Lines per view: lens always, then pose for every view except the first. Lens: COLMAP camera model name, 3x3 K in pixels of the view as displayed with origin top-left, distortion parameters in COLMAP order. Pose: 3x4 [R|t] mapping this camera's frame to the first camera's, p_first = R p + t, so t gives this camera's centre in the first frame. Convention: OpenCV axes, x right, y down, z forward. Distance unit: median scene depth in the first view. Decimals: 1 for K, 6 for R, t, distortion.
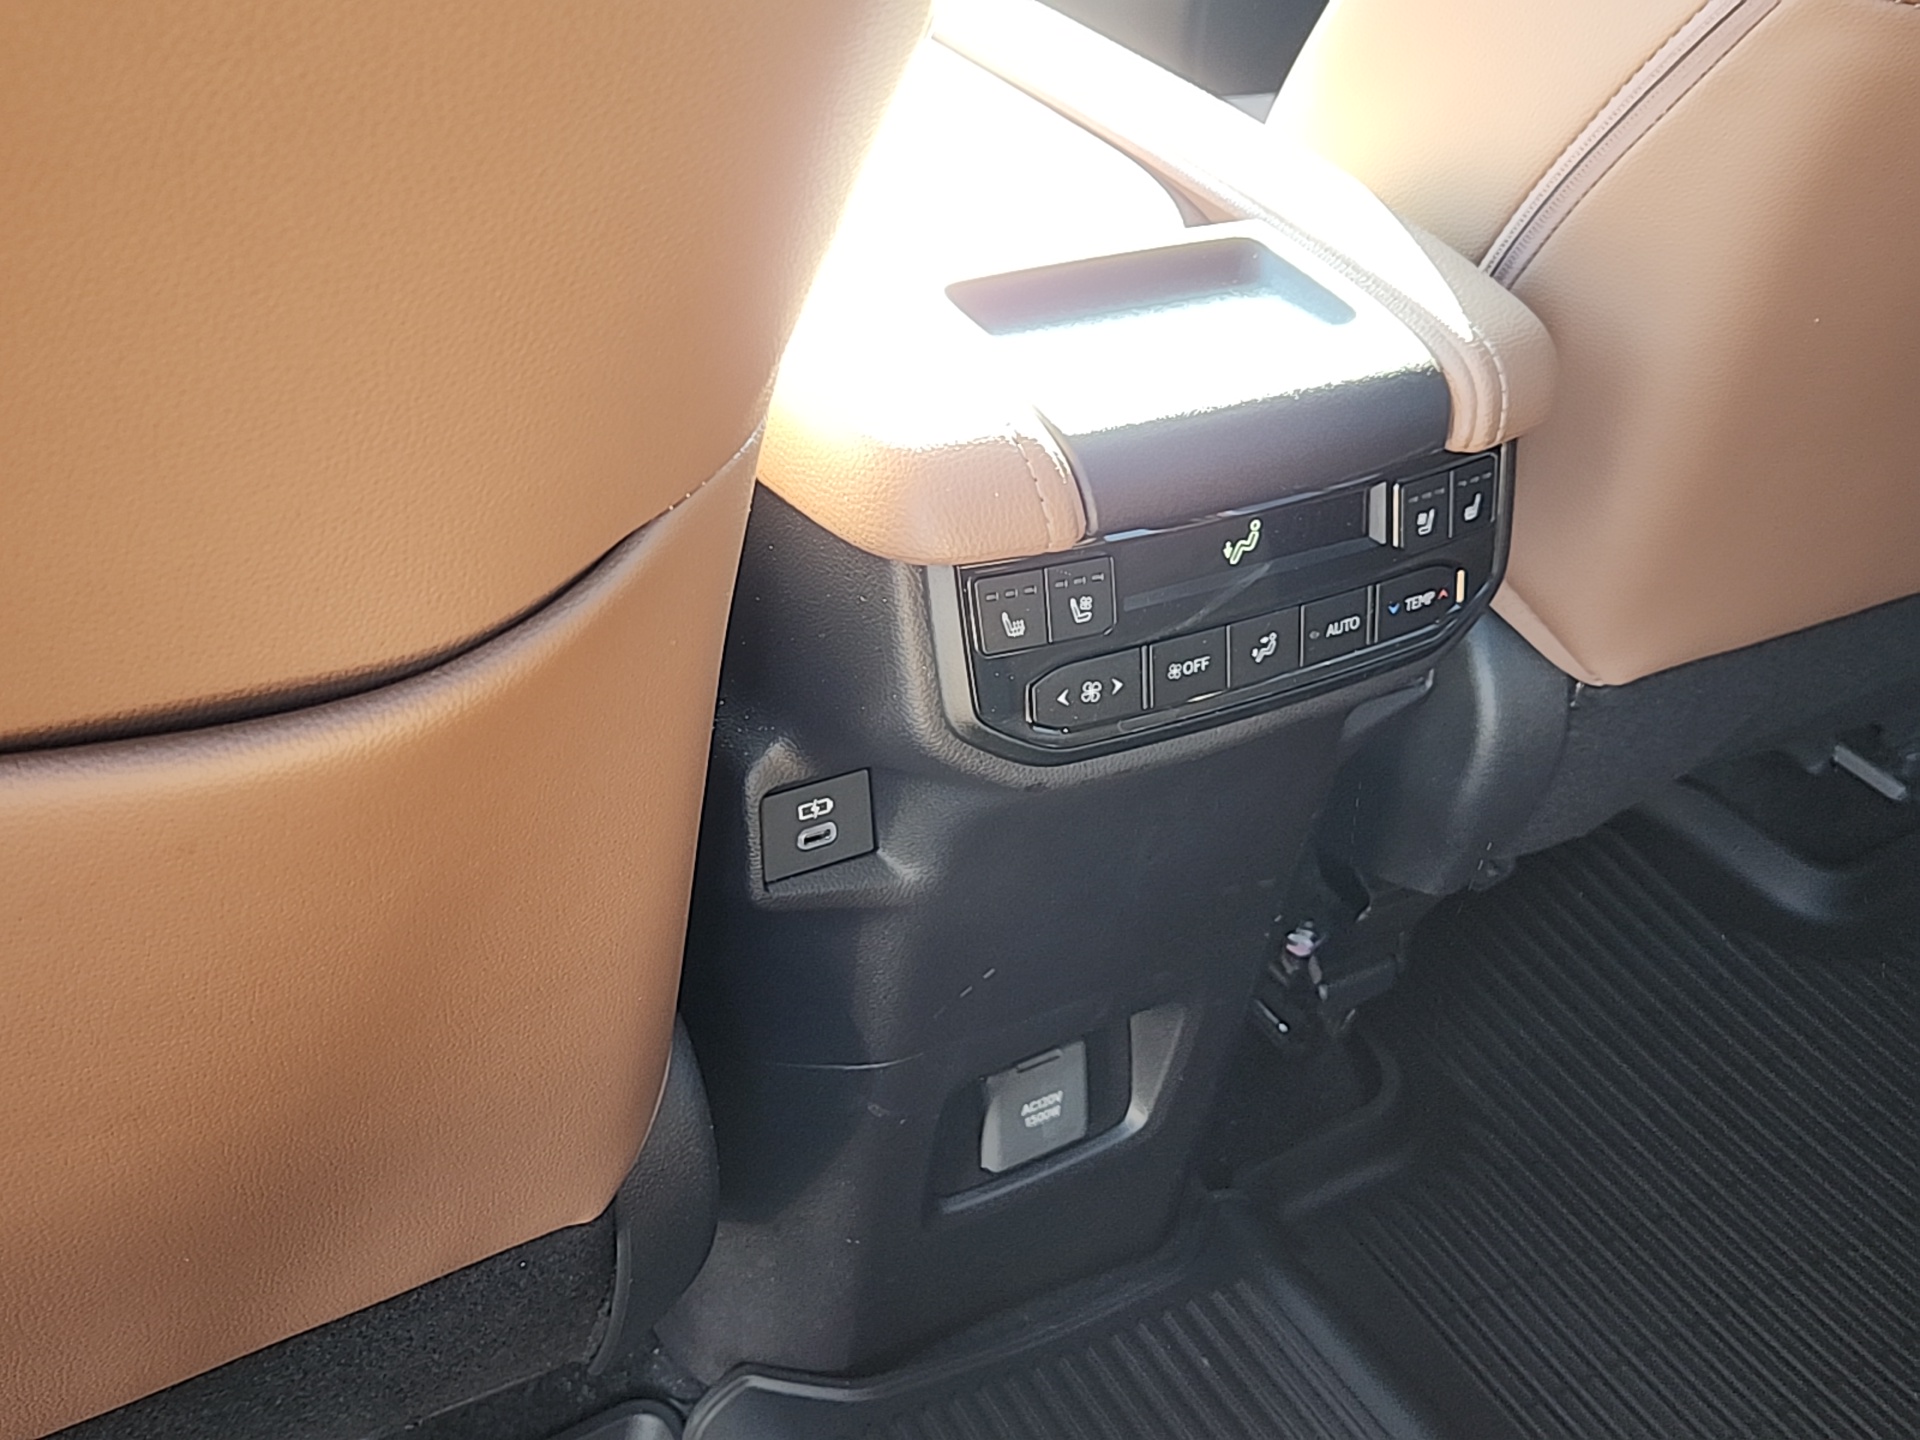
lens RADIAL K [[1878.9, 0, 960.0], [0, 1878.9, 720.0], [0, 0, 1]] dist [0.096236, -0.150312]
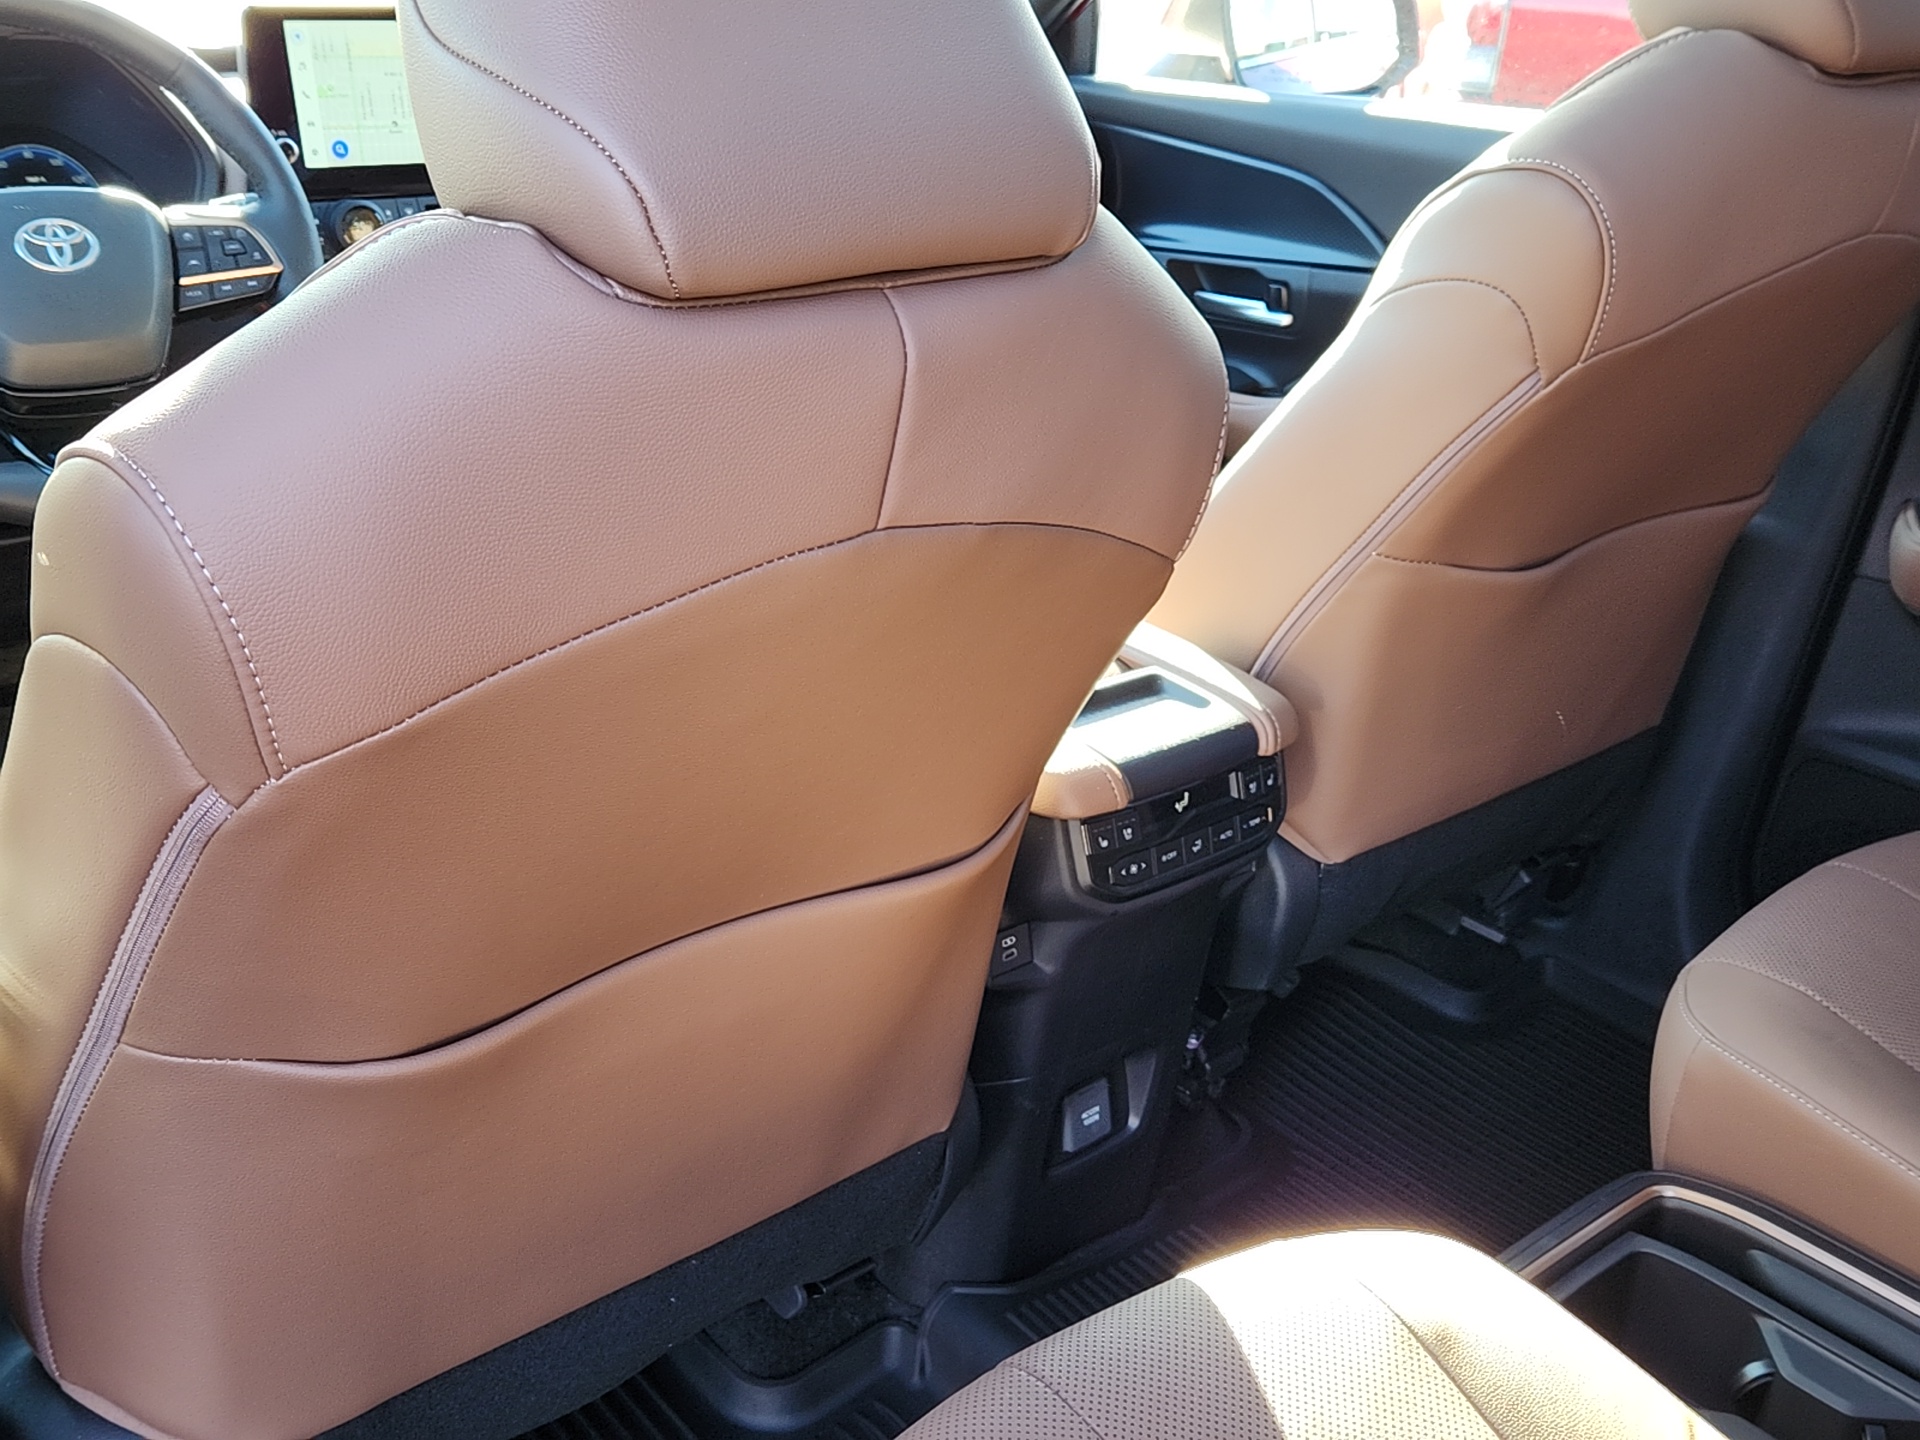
lens RADIAL K [[1878.9, 0, 960.0], [0, 1878.9, 720.0], [0, 0, 1]] dist [0.096236, -0.150312]
pose [[0.981795, -0.091562, 0.166420, -0.470665], [0.121383, 0.976346, -0.178927, 0.179560], [-0.146100, 0.195870, 0.969685, -1.170177]]
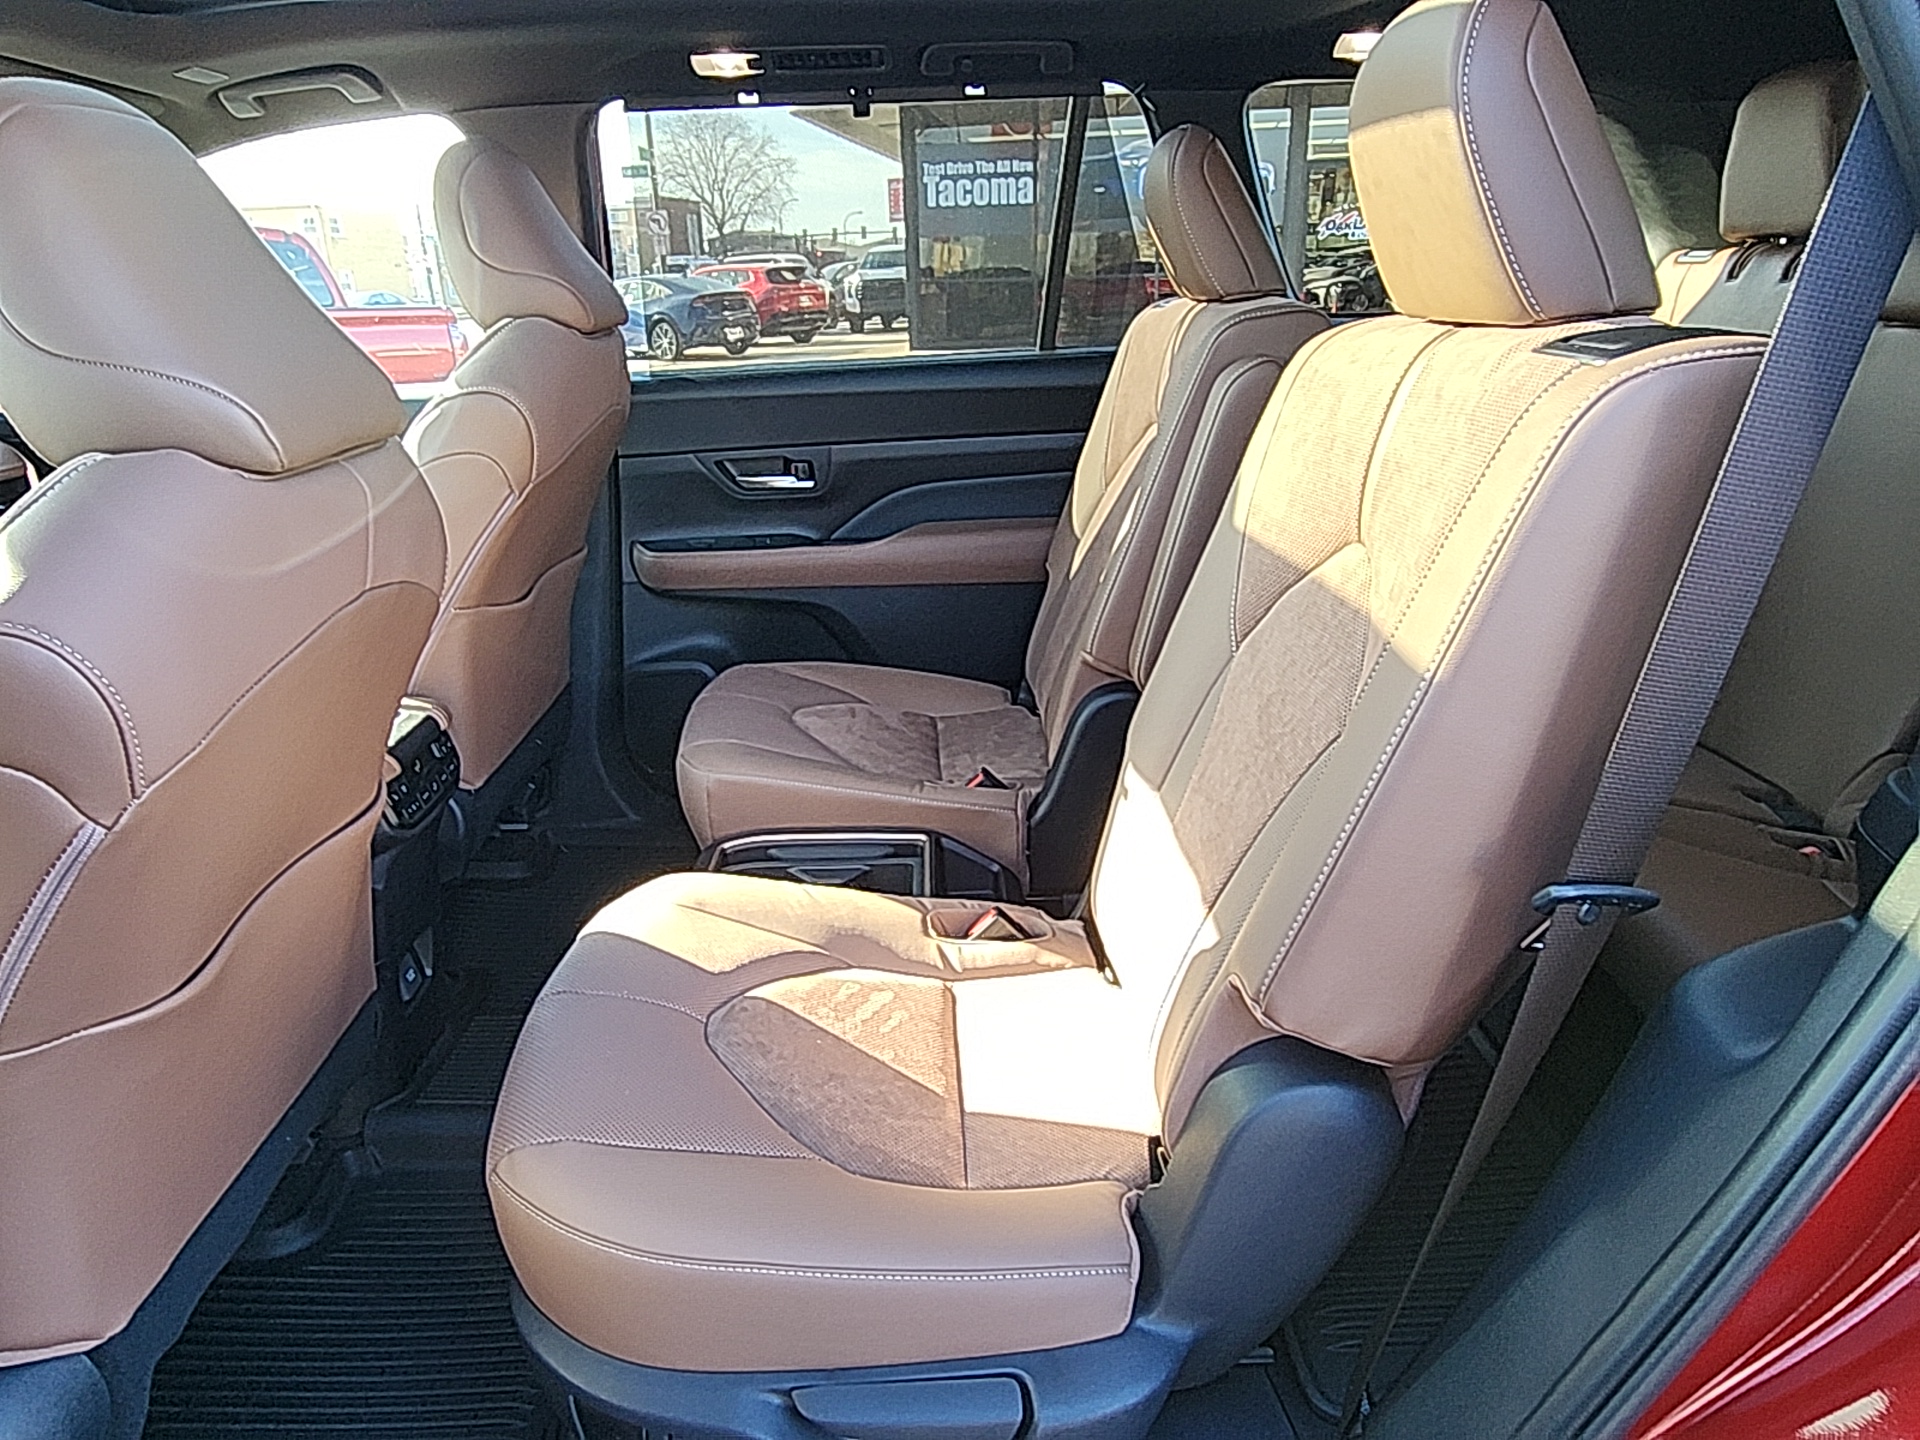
lens RADIAL K [[1188.3, 0, 960.0], [0, 1188.3, 720.0], [0, 0, 1]] dist [-0.002100, -0.002762]
pose [[0.469467, -0.366931, 0.803096, -1.242695], [0.532707, 0.843077, 0.073792, 0.241452], [-0.704148, 0.393171, 0.591263, -1.294396]]
